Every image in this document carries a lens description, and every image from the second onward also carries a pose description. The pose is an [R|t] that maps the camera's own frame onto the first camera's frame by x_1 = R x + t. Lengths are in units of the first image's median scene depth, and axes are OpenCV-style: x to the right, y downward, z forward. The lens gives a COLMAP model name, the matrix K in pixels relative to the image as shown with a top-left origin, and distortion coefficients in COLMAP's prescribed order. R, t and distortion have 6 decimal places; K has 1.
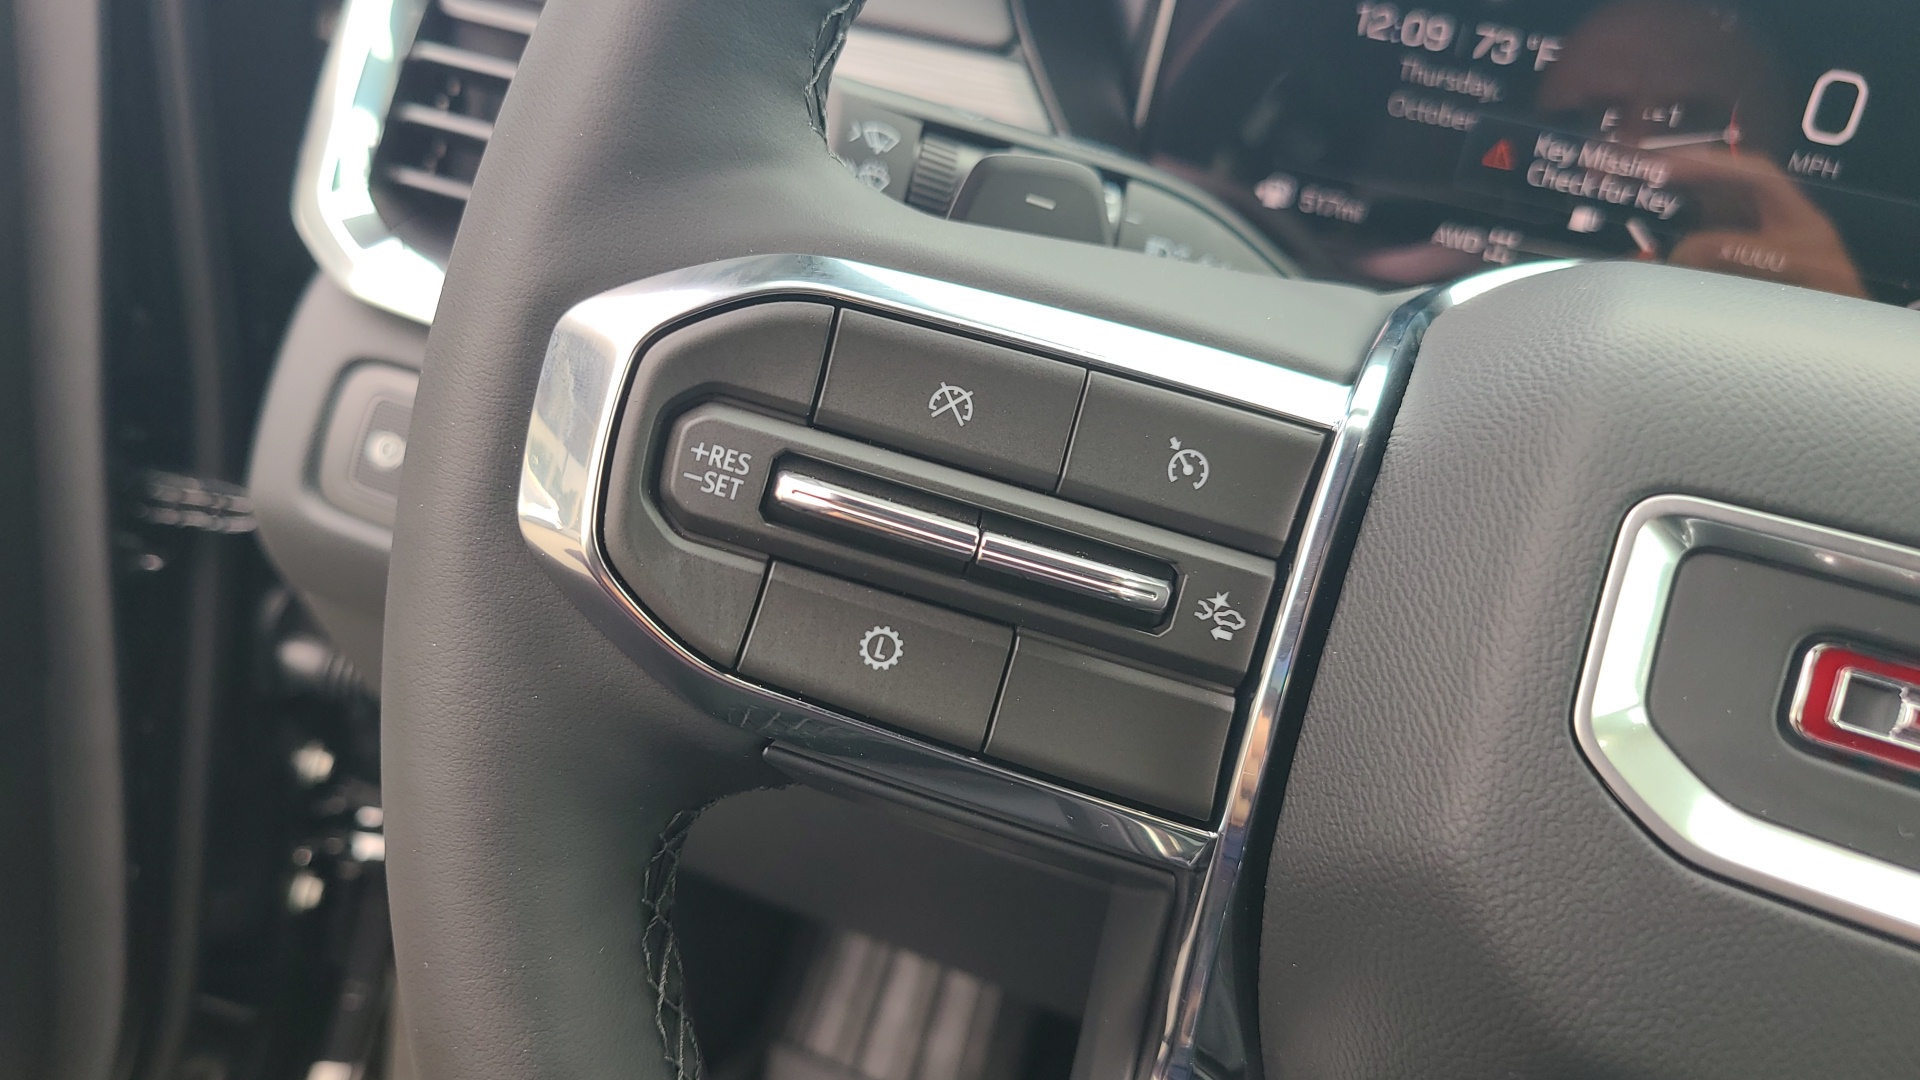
lens RADIAL K [[1473.9, 0, 958.0], [0, 1473.9, 499.5], [0, 0, 1]] dist [0.025628, -0.001557]
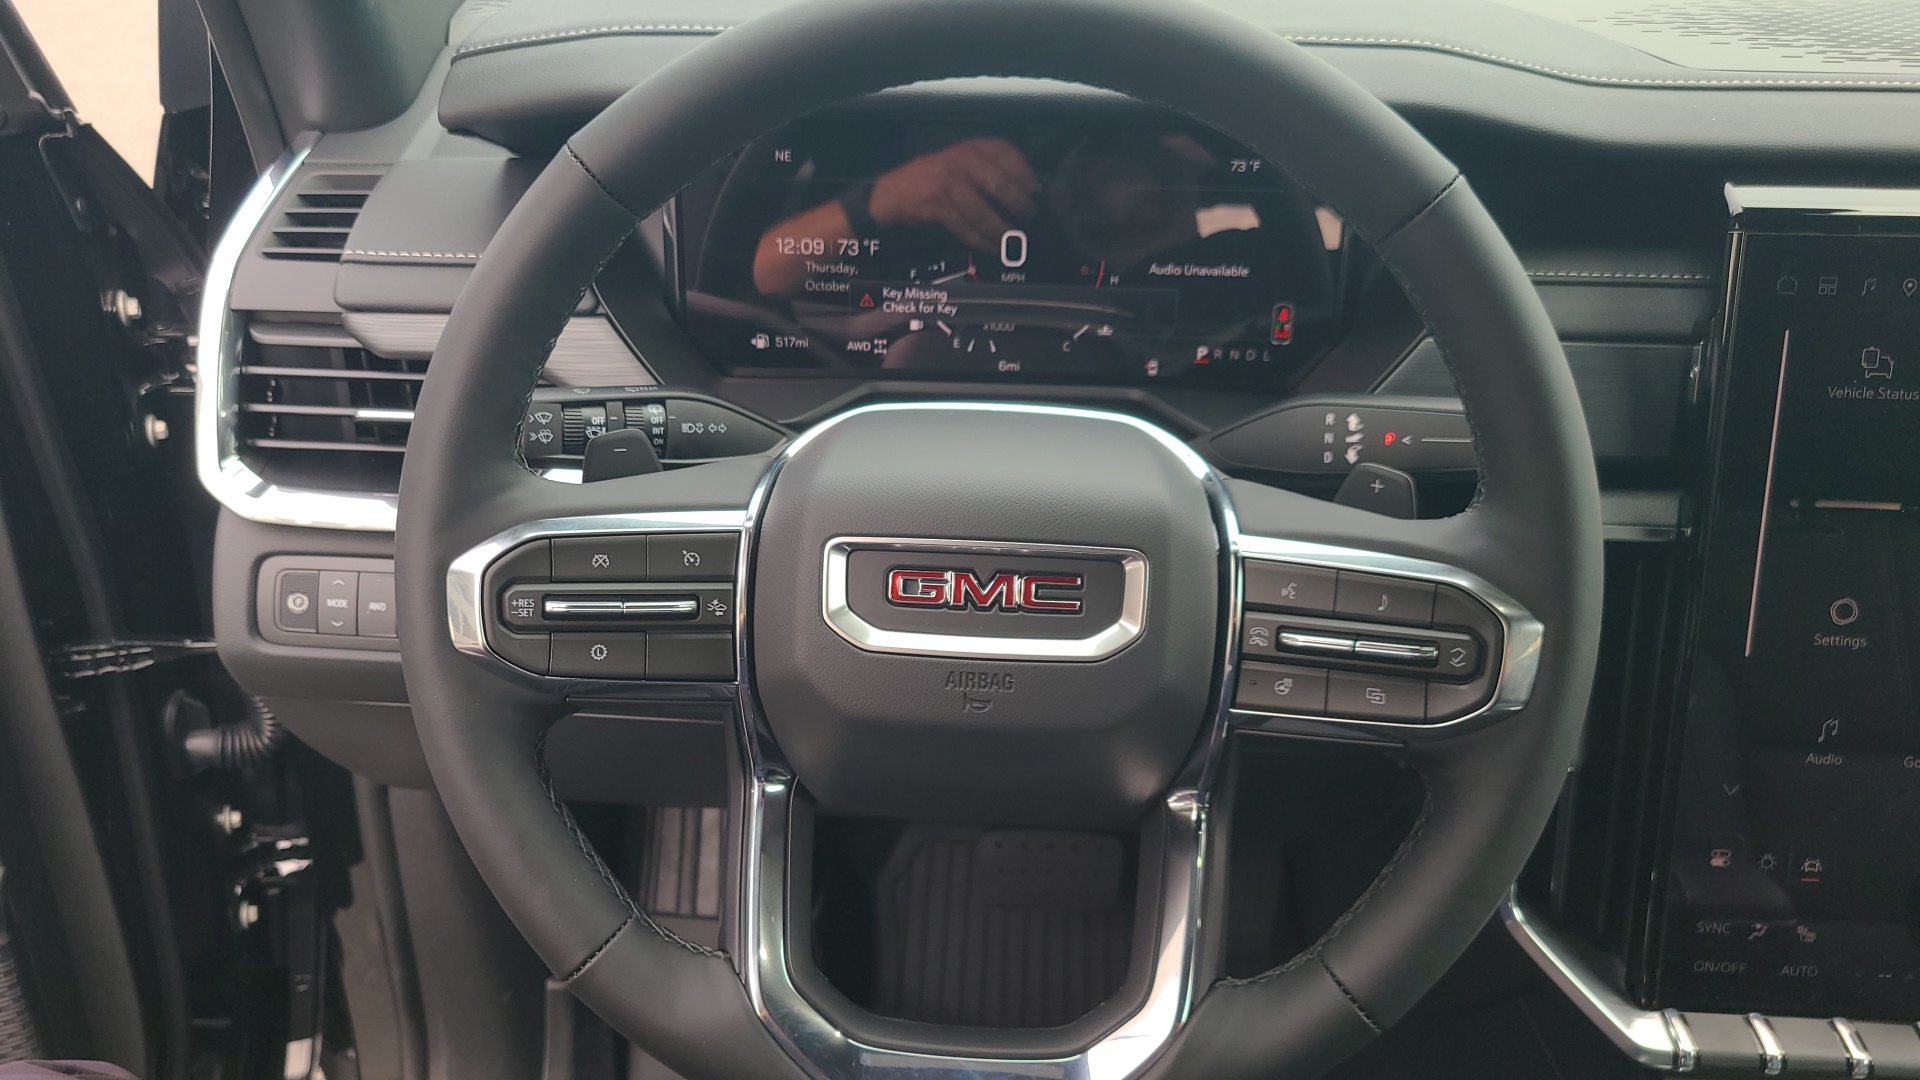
lens RADIAL K [[1427.9, 0, 942.0], [0, 1427.9, 534.9], [0, 0, 1]] dist [0.049790, -0.043396]
pose [[0.953898, -0.259395, 0.150976, 0.105022], [0.244841, 0.963482, 0.108418, -0.120484], [-0.173586, -0.066455, 0.982574, -0.856832]]
